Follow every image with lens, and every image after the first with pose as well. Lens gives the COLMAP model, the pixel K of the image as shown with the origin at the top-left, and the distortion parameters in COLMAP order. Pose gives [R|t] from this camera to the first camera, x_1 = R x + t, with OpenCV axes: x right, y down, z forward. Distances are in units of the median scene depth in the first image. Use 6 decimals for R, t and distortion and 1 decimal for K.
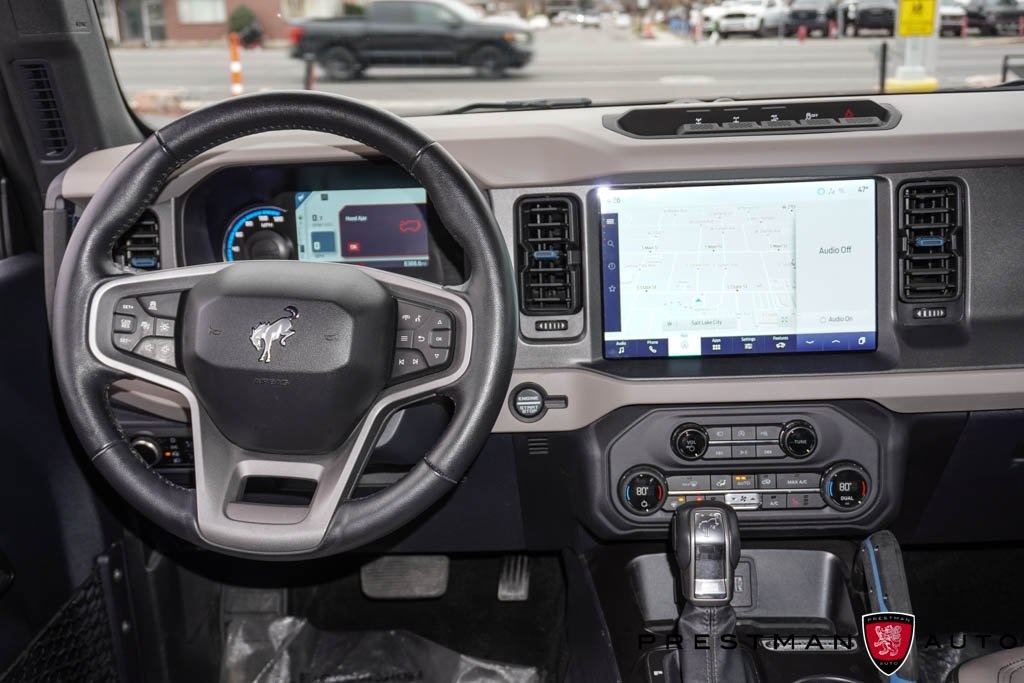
lens RADIAL K [[1120.7, 0, 512.0], [0, 1120.7, 341.5], [0, 0, 1]] dist [-0.073171, 0.004507]
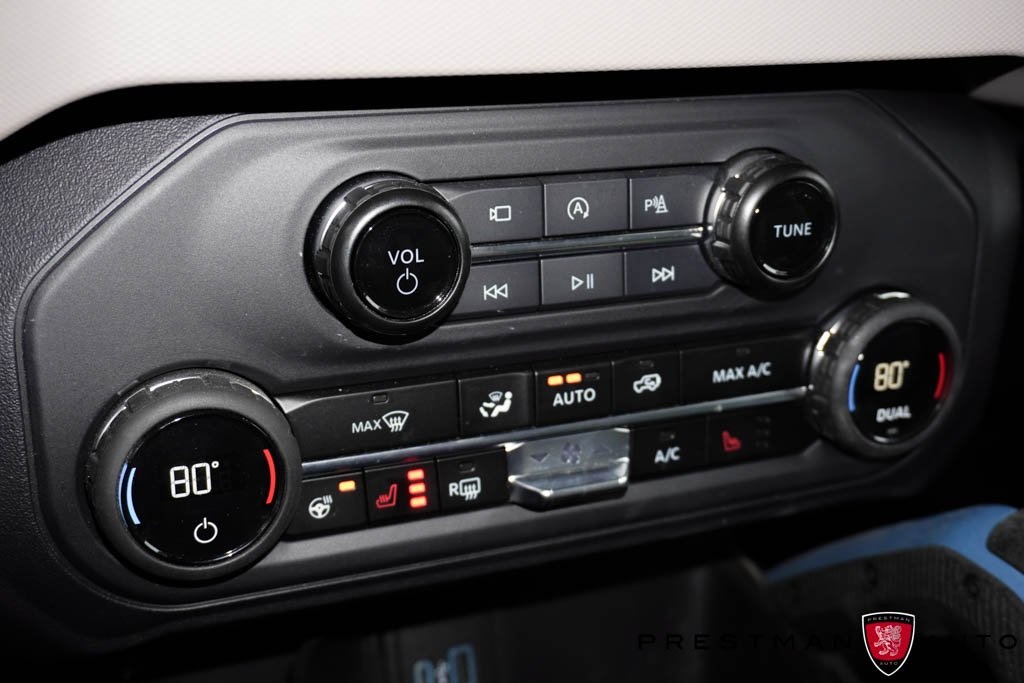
lens RADIAL K [[1269.5, 0, 512.0], [0, 1269.5, 341.5], [0, 0, 1]] dist [-0.001330, -0.003352]
pose [[0.896646, -0.088426, 0.433827, 0.064706], [0.024940, 0.988385, 0.149912, 0.068532], [-0.442044, -0.123598, 0.888437, 0.743402]]
